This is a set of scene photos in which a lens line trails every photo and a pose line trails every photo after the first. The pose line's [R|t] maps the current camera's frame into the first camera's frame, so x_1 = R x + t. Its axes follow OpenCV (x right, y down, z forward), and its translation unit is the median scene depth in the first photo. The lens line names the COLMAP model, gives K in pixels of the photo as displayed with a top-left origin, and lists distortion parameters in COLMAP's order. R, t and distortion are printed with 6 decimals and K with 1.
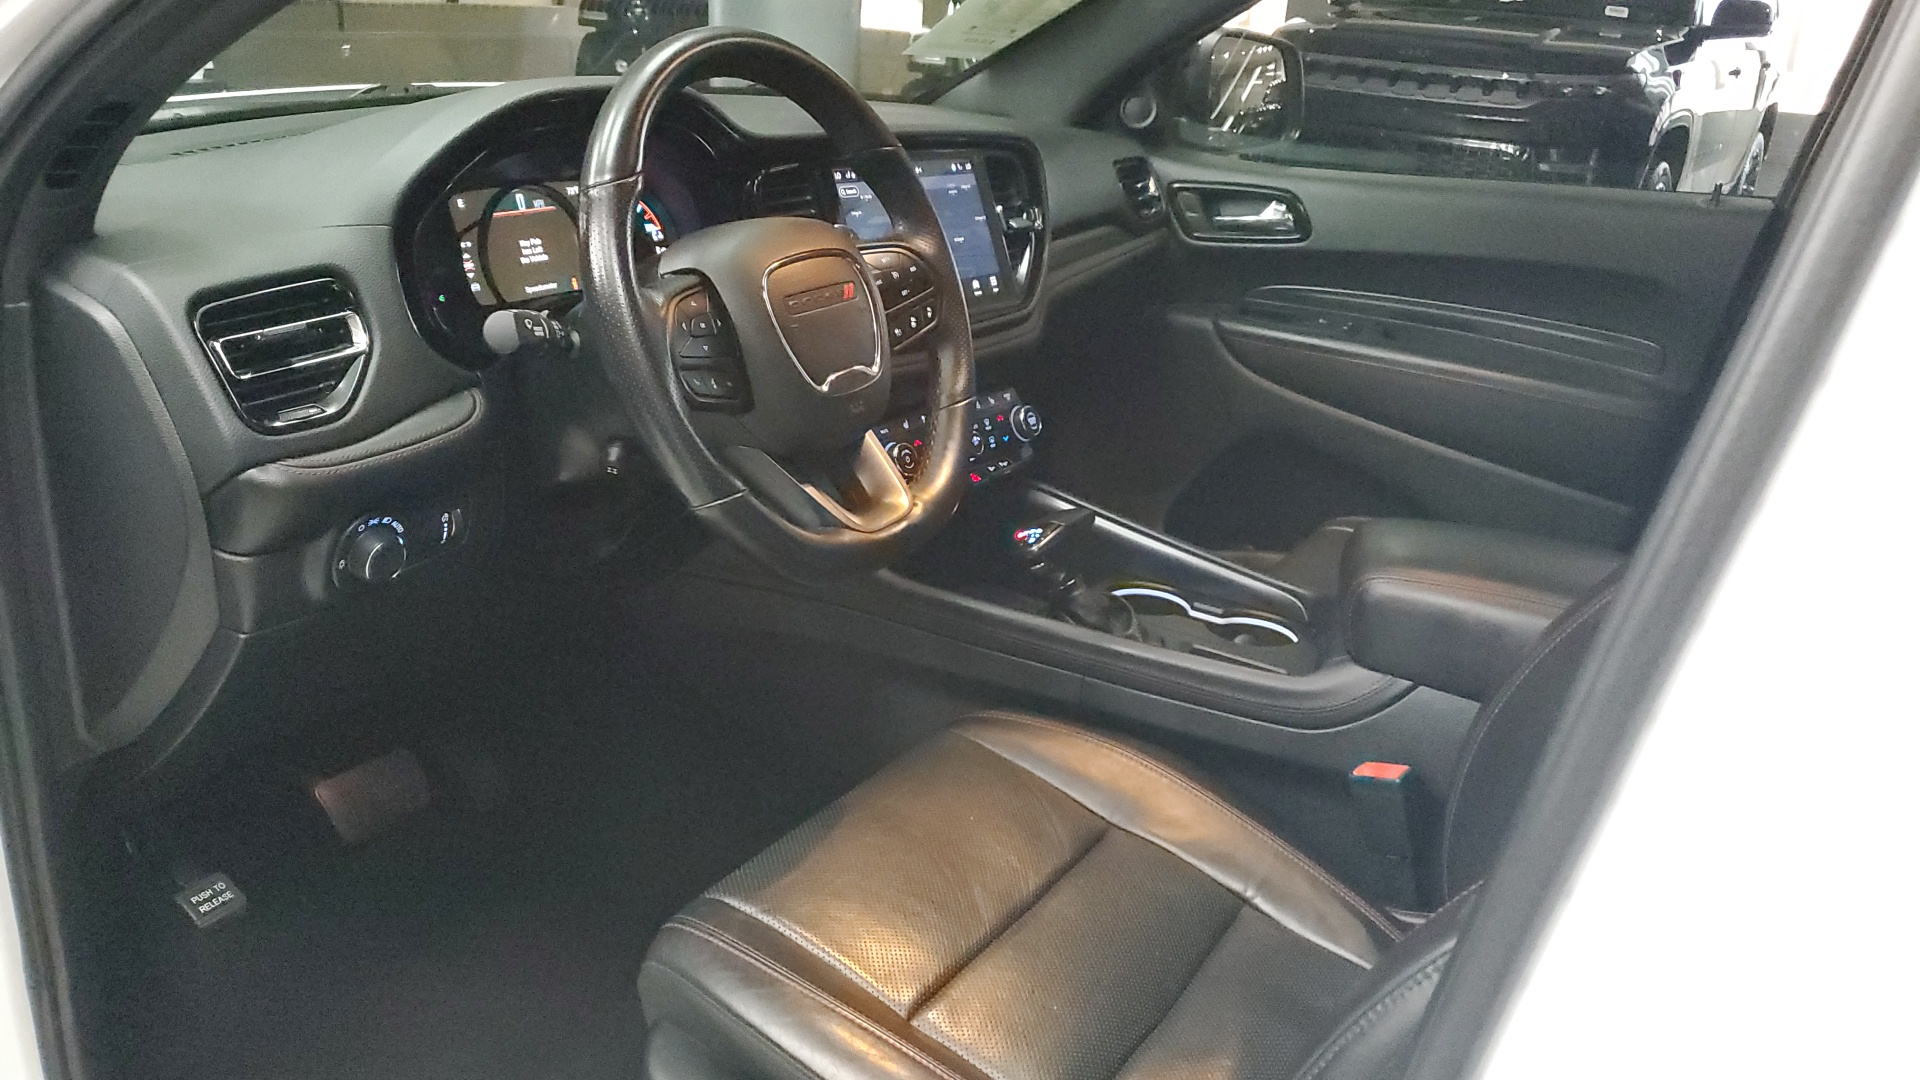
lens RADIAL K [[1519.8, 0, 964.9], [0, 1519.8, 549.3], [0, 0, 1]] dist [0.010922, 0.010191]
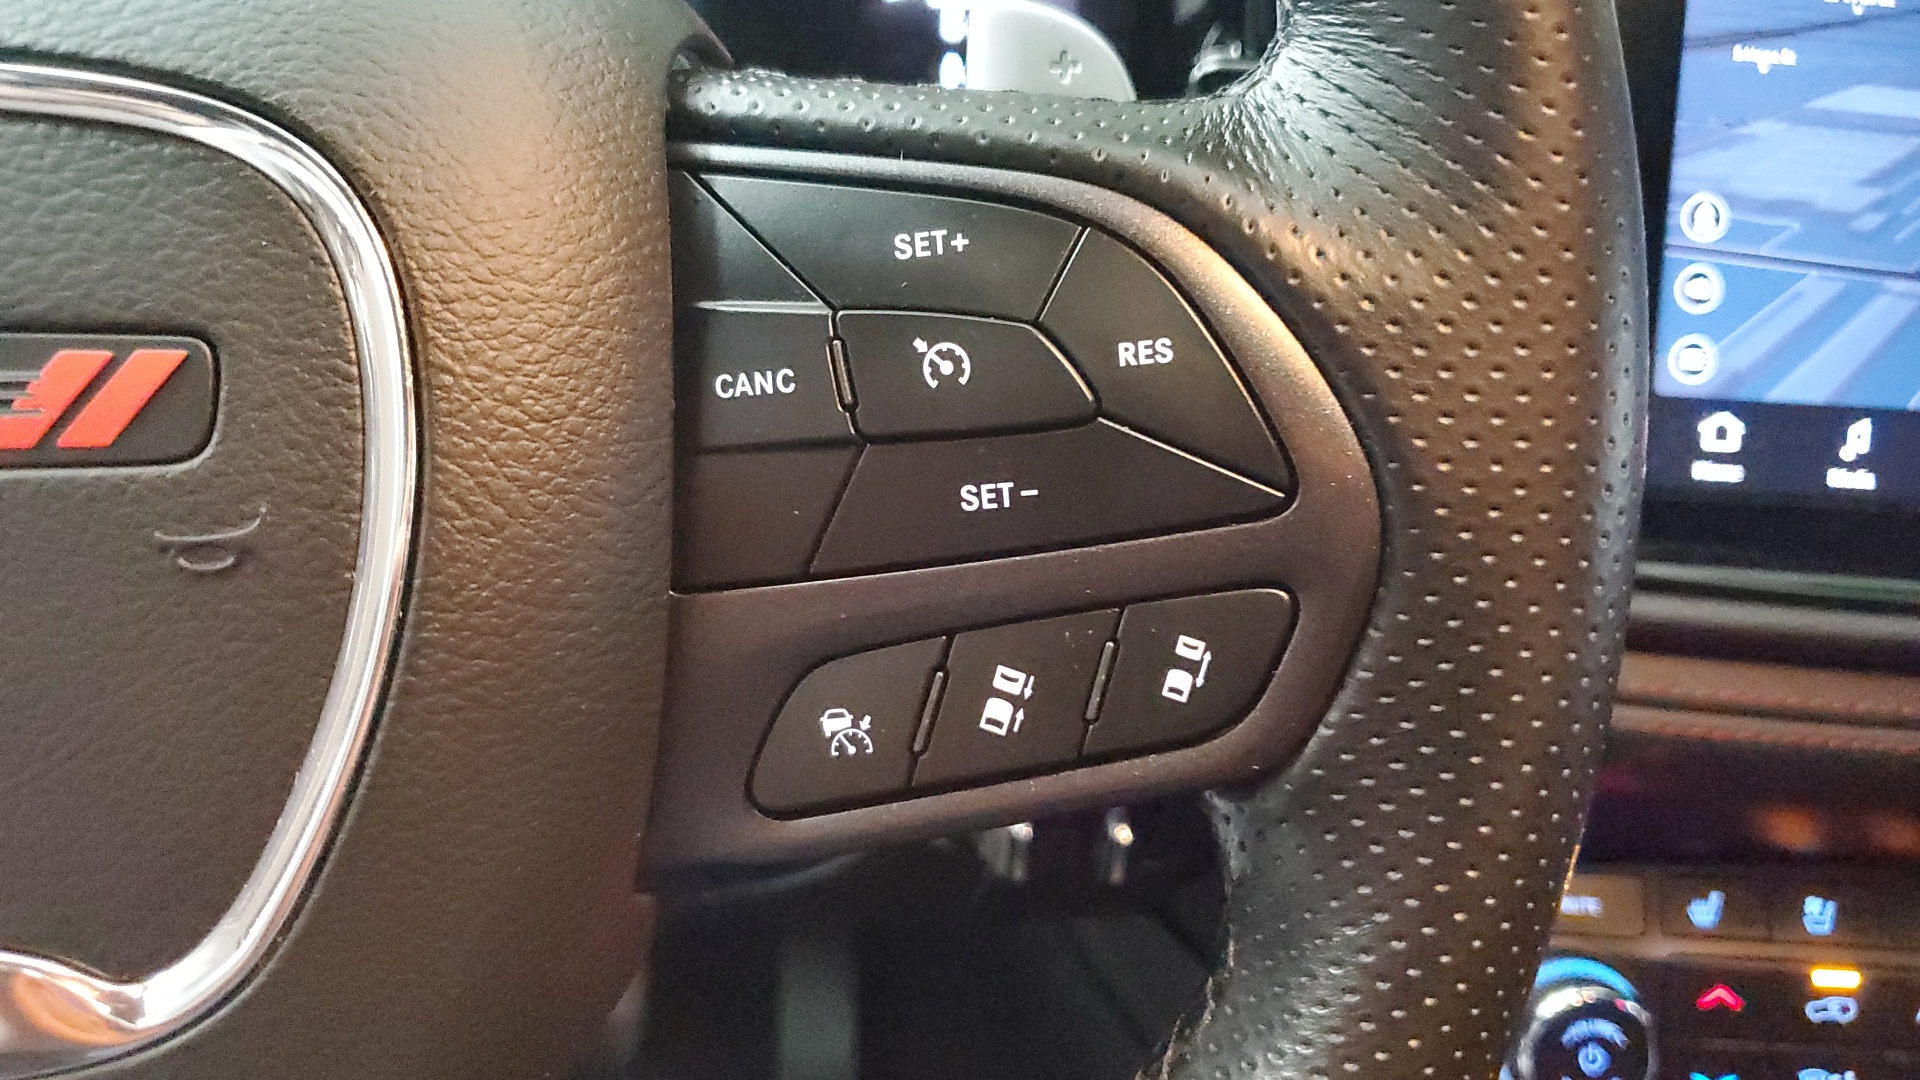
lens RADIAL K [[1536.5, 0, 994.1], [0, 1536.5, 543.5], [0, 0, 1]] dist [0.114854, -0.196217]
pose [[0.610438, 0.345637, -0.712671, 0.066256], [-0.298159, 0.933856, 0.197521, -0.192723], [0.733803, 0.091915, 0.673116, 0.897752]]
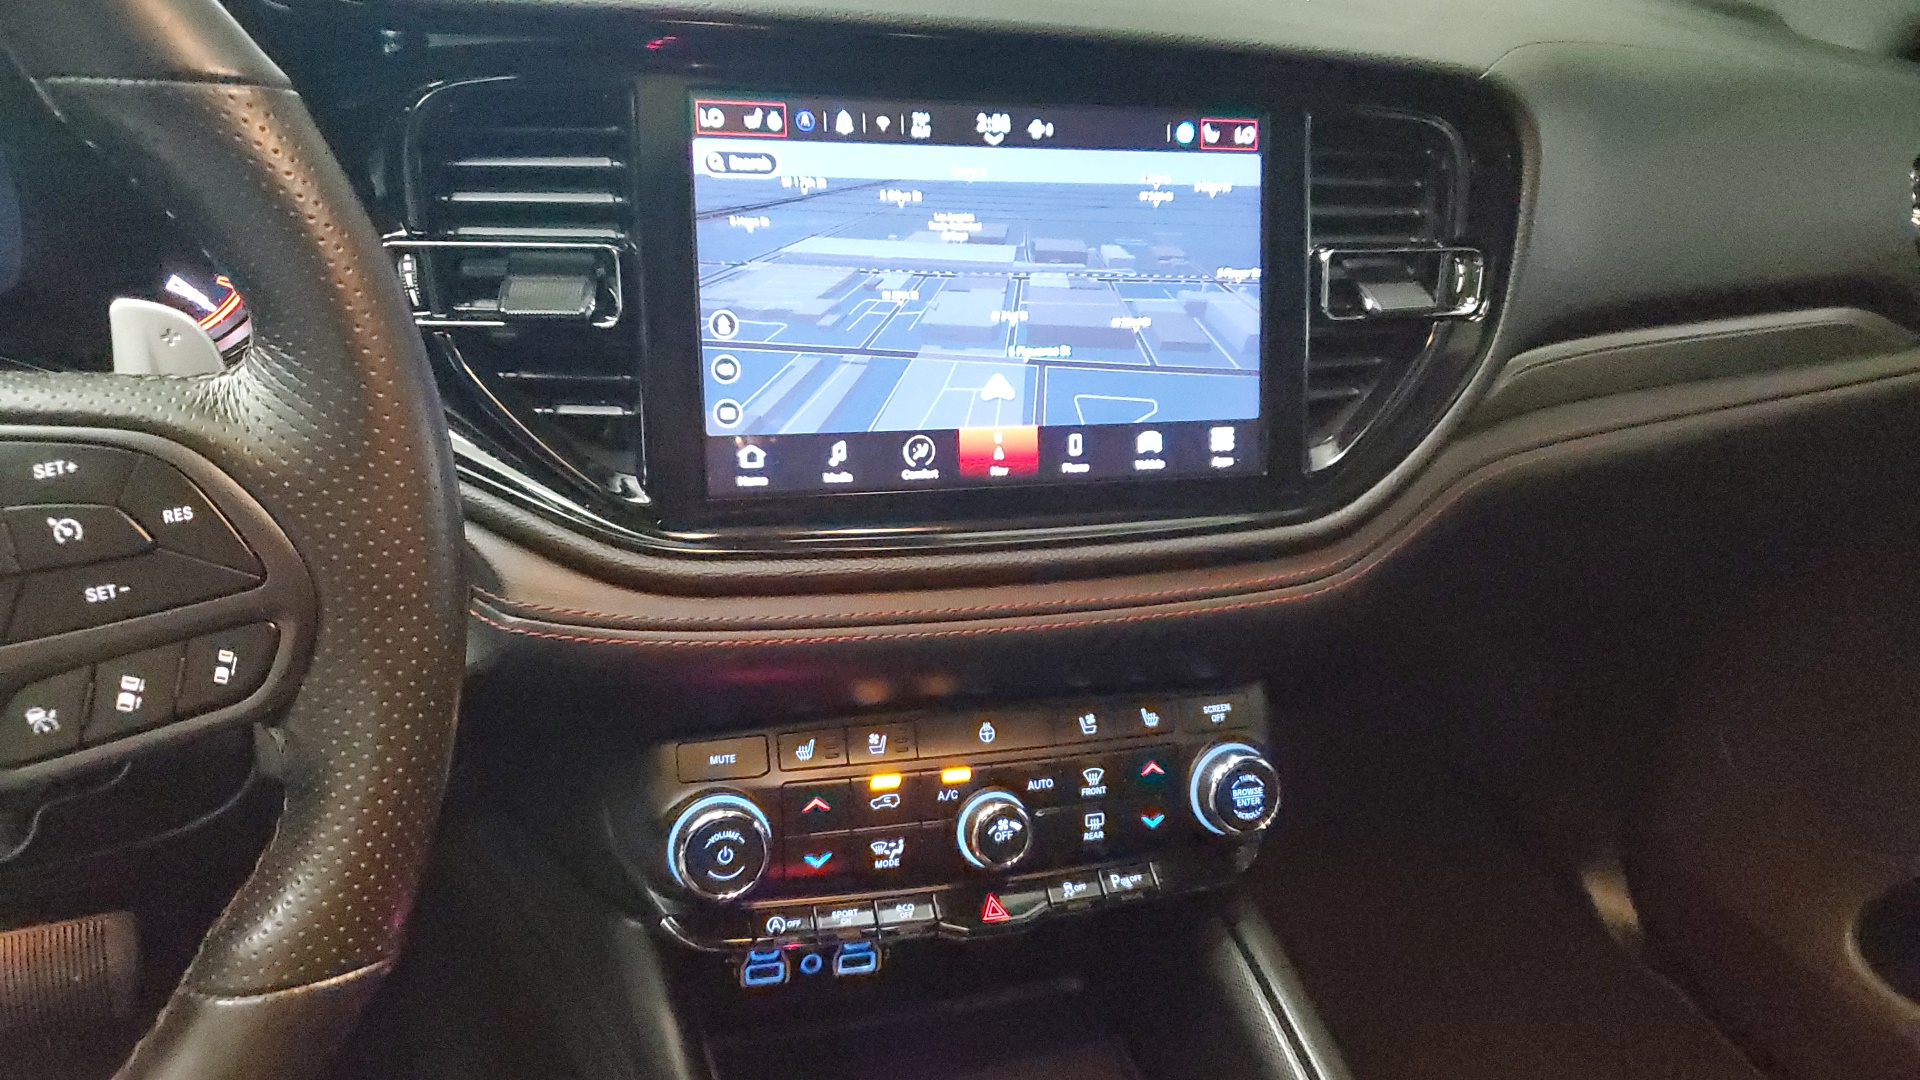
lens RADIAL K [[1536.5, 0, 994.1], [0, 1536.5, 543.5], [0, 0, 1]] dist [0.114854, -0.196217]
pose [[0.804546, 0.302955, -0.510807, 0.240871], [-0.252341, 0.952986, 0.167756, -0.267758], [0.537614, -0.006070, 0.843169, 0.838521]]
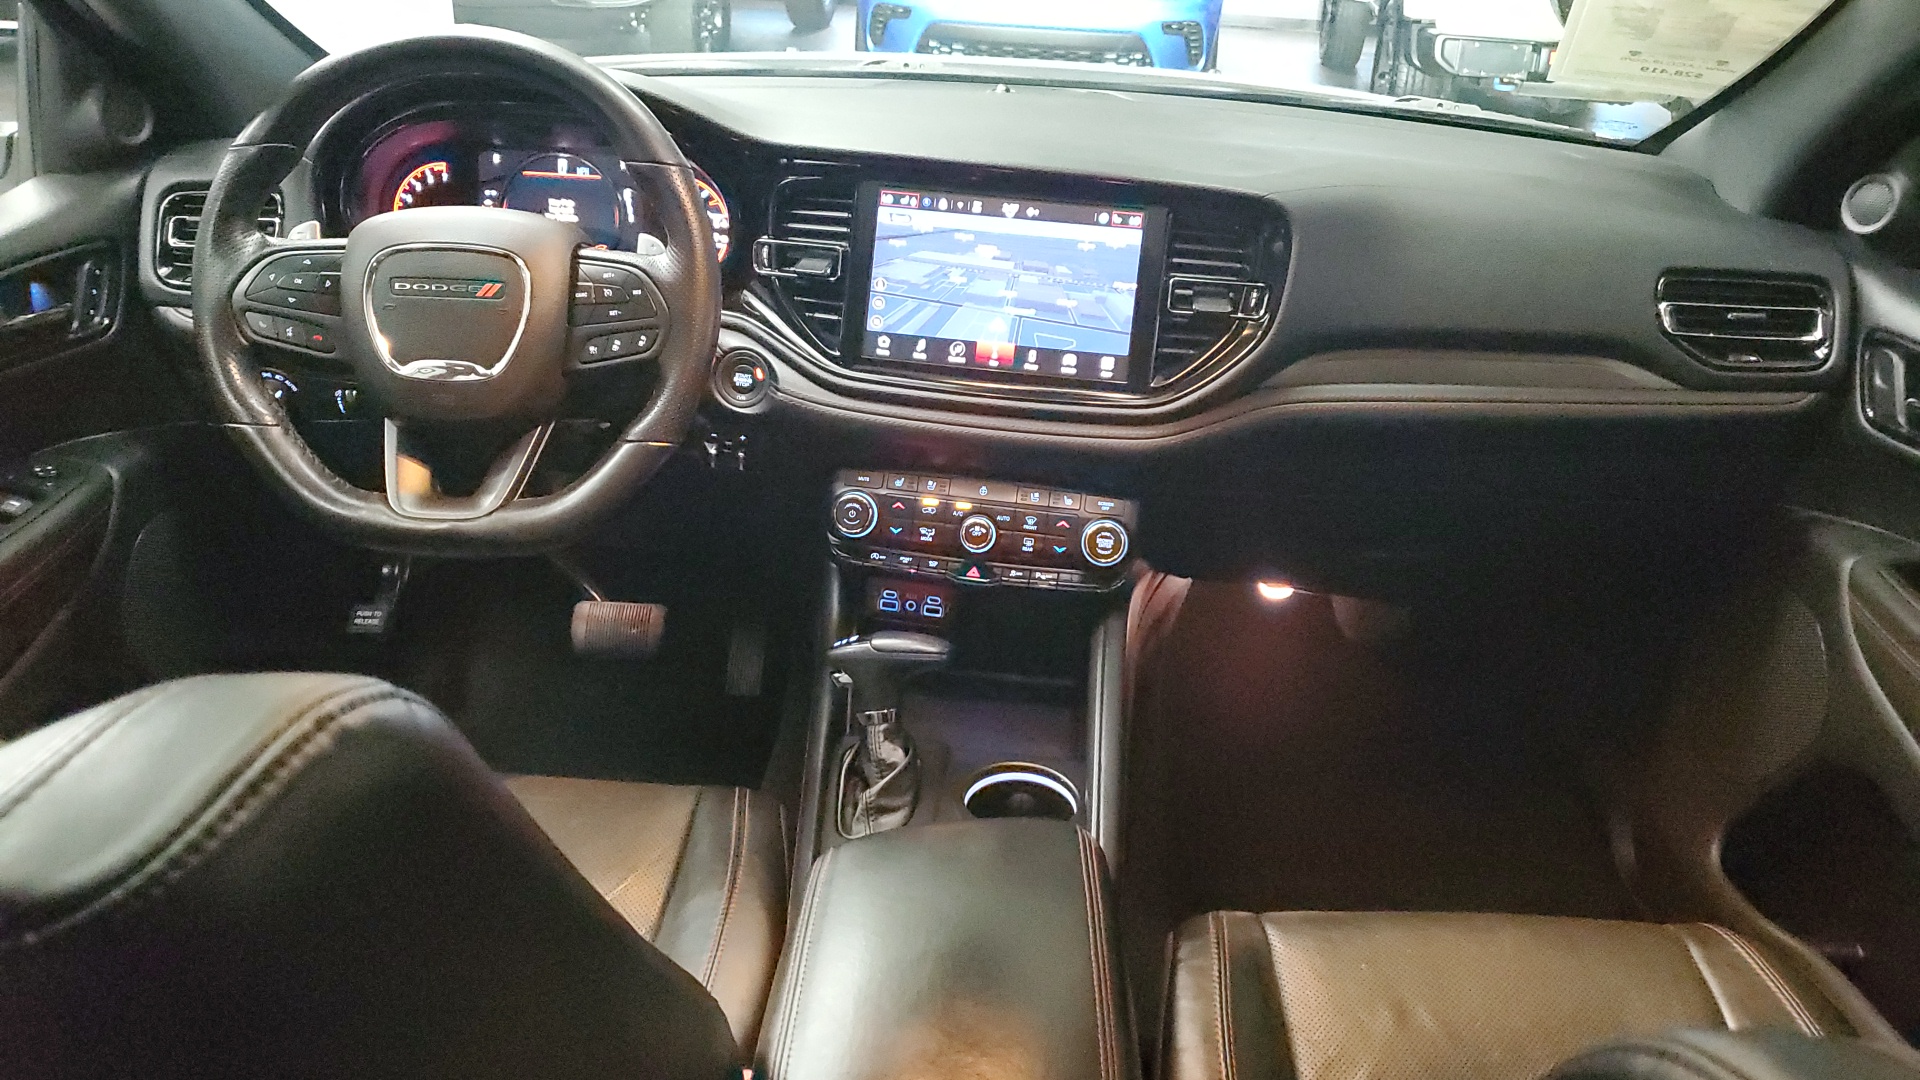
lens RADIAL K [[1461.7, 0, 974.6], [0, 1461.7, 536.5], [0, 0, 1]] dist [0.159122, -0.384829]
pose [[0.475614, 0.337158, -0.812475, 0.865412], [-0.323330, 0.925980, 0.194986, -0.291674], [0.818076, 0.169960, 0.549422, 0.695546]]
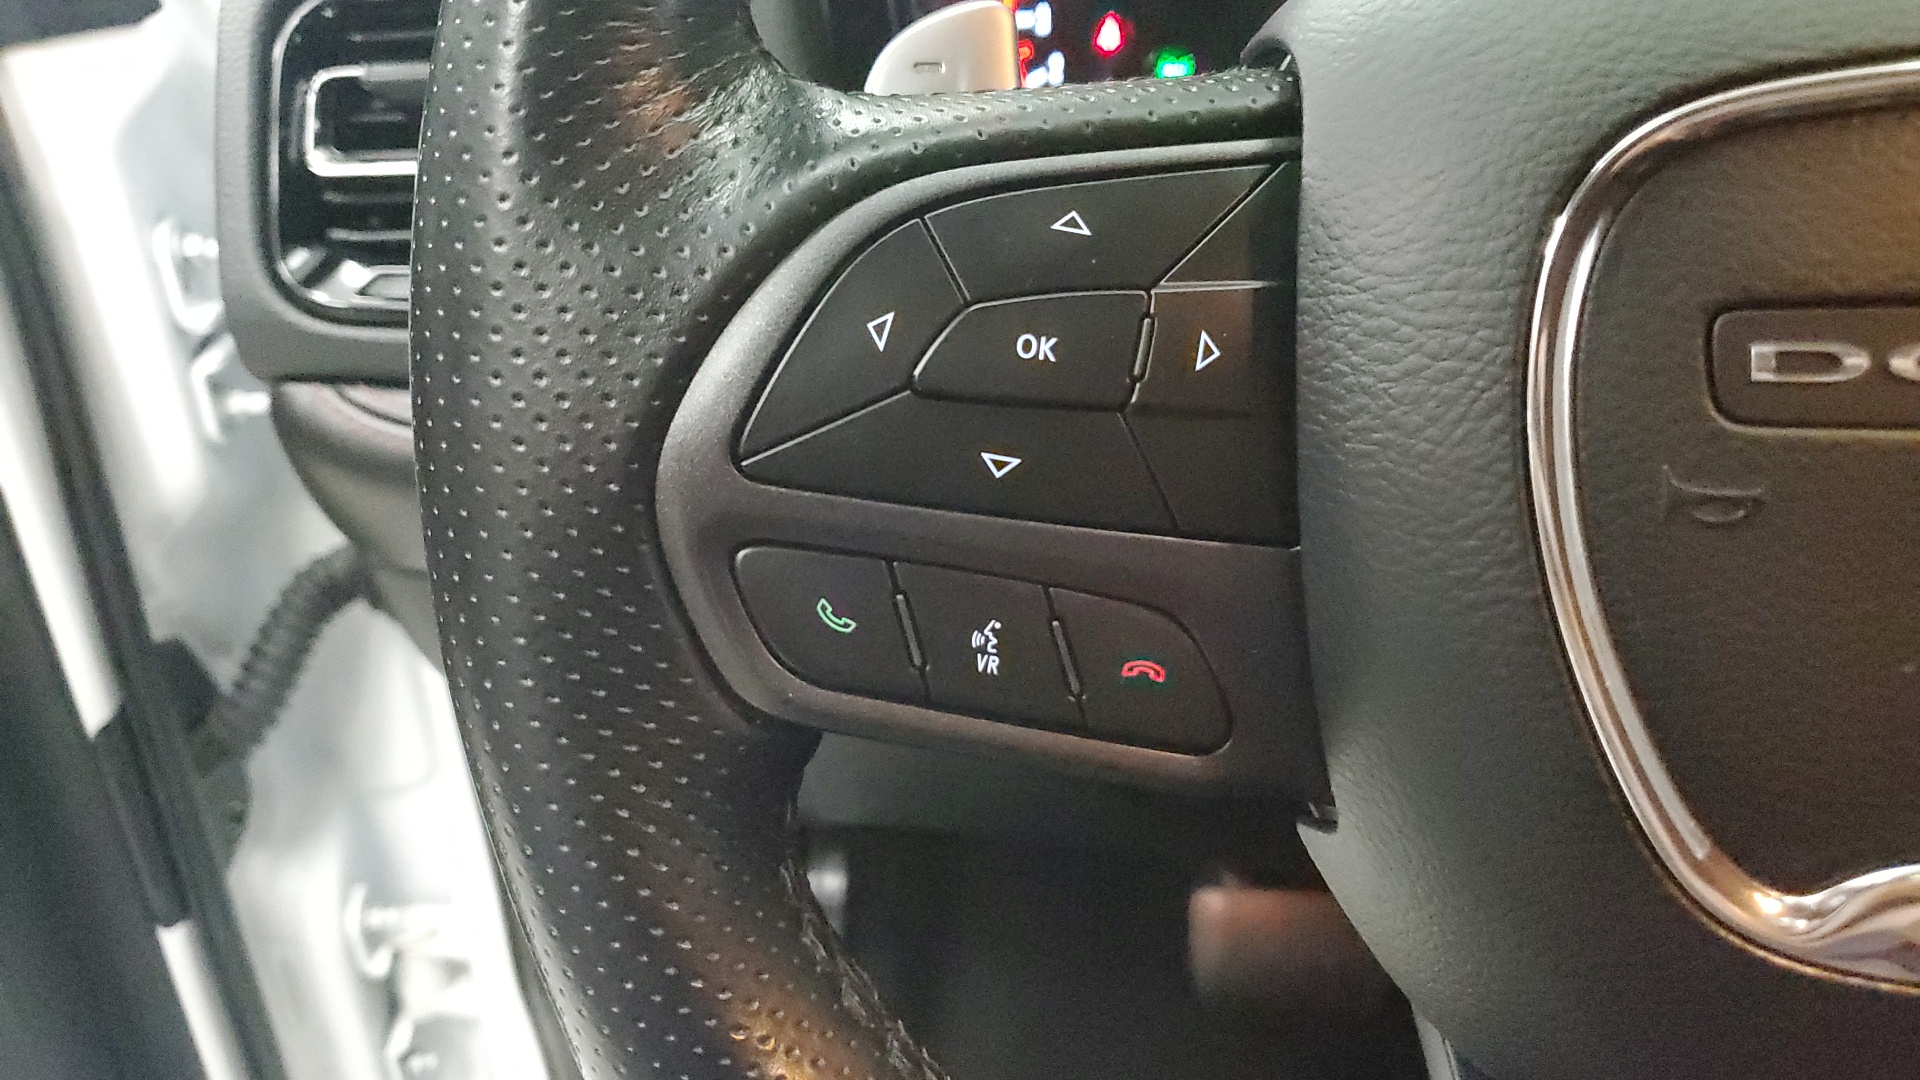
lens RADIAL K [[1565.0, 0, 956.3], [0, 1565.0, 531.5], [0, 0, 1]] dist [0.038368, 0.000634]
pose [[0.384390, 0.372574, -0.844650, -0.003855], [-0.258982, 0.921723, 0.288711, -0.149075], [0.886100, 0.107772, 0.450791, 0.753902]]
